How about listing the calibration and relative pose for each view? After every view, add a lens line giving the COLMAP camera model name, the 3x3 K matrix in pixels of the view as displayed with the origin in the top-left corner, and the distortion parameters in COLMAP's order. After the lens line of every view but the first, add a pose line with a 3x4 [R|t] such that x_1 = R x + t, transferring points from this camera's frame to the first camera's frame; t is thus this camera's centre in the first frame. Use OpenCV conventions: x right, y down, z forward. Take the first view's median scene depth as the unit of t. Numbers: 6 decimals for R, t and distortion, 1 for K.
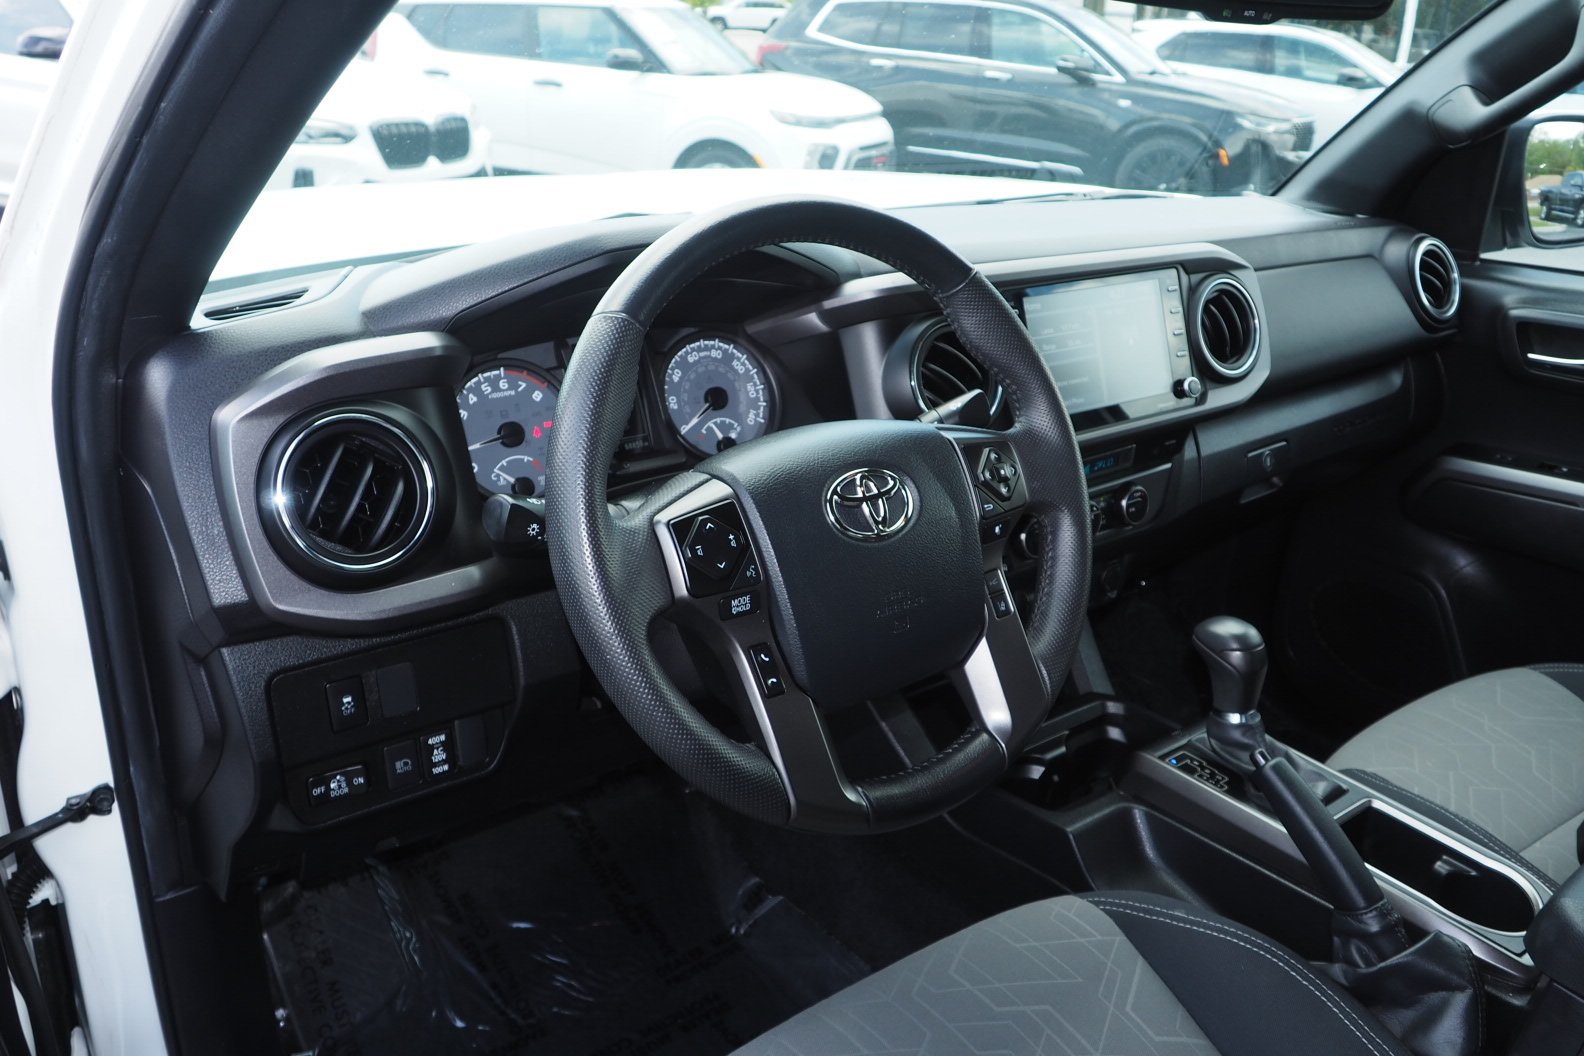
lens RADIAL K [[1236.5, 0, 779.5], [0, 1236.5, 543.1], [0, 0, 1]] dist [-0.050073, -0.010389]
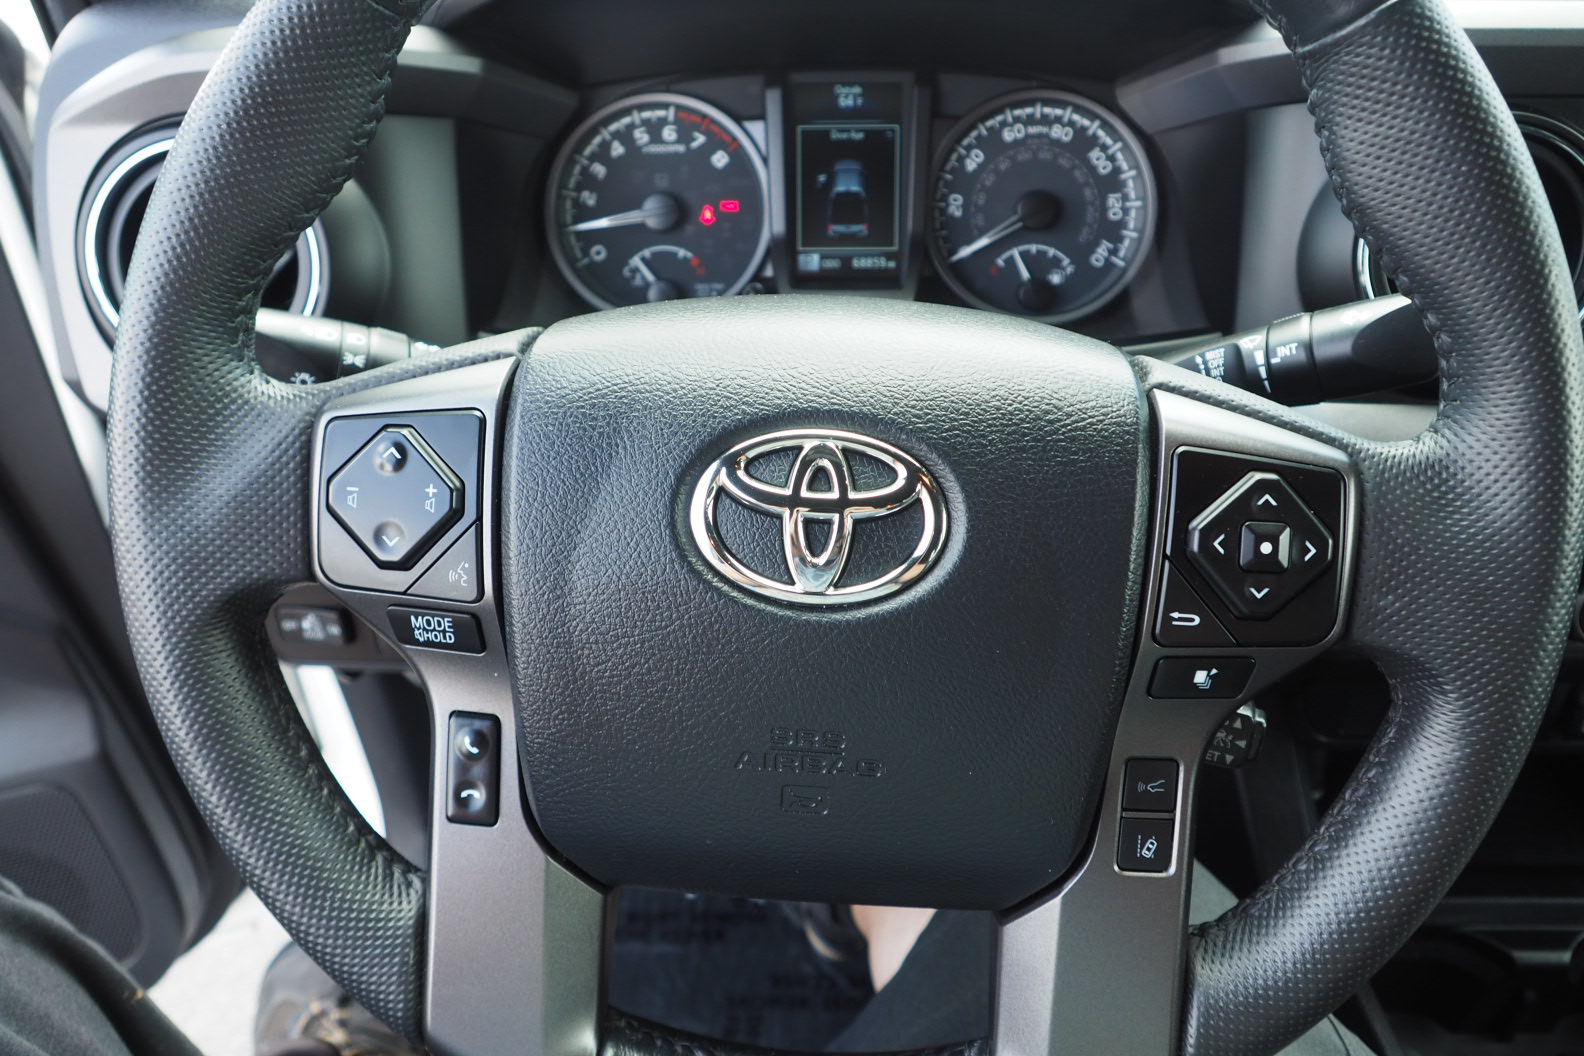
lens RADIAL K [[1126.0, 0, 813.8], [0, 1126.0, 522.5], [0, 0, 1]] dist [-0.043516, 0.015597]
pose [[0.778233, 0.316762, -0.542231, 0.200778], [-0.204034, 0.944157, 0.258723, -0.092498], [0.593905, -0.090713, 0.799404, 0.494022]]
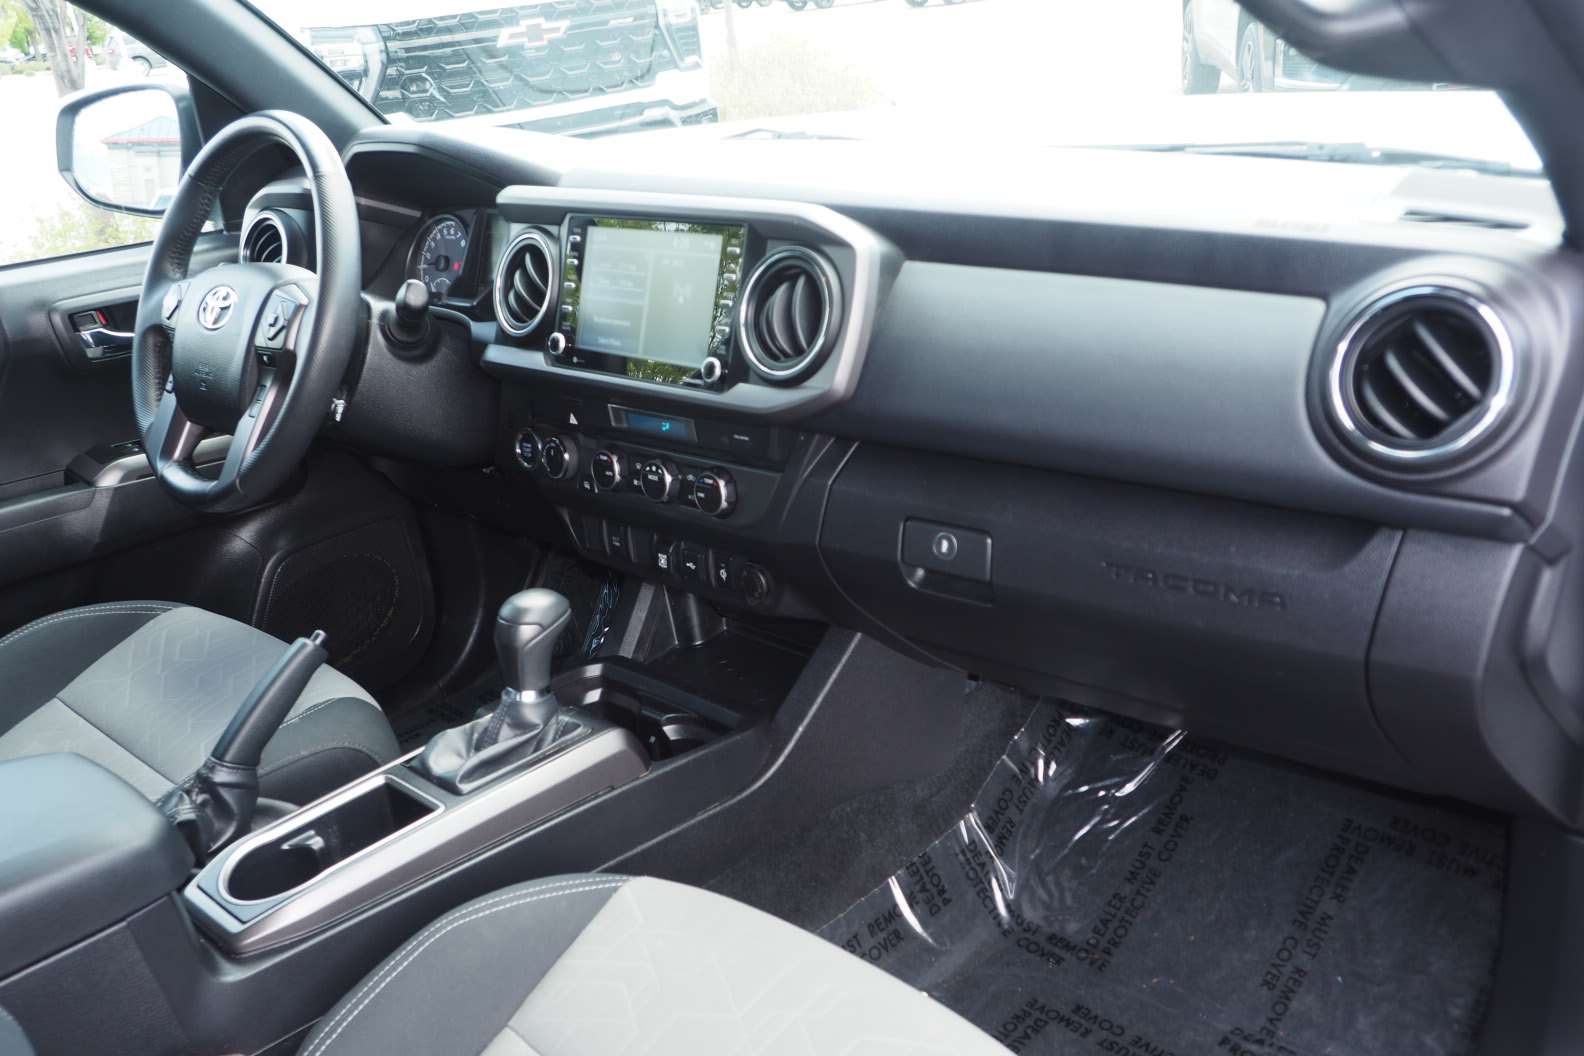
lens RADIAL K [[1403.7, 0, 787.1], [0, 1403.7, 529.7], [0, 0, 1]] dist [-0.012992, -0.000609]
pose [[0.179133, 0.316850, -0.931406, 1.411366], [-0.292326, 0.921104, 0.257124, -0.317932], [0.939392, 0.226215, 0.257624, 0.919483]]
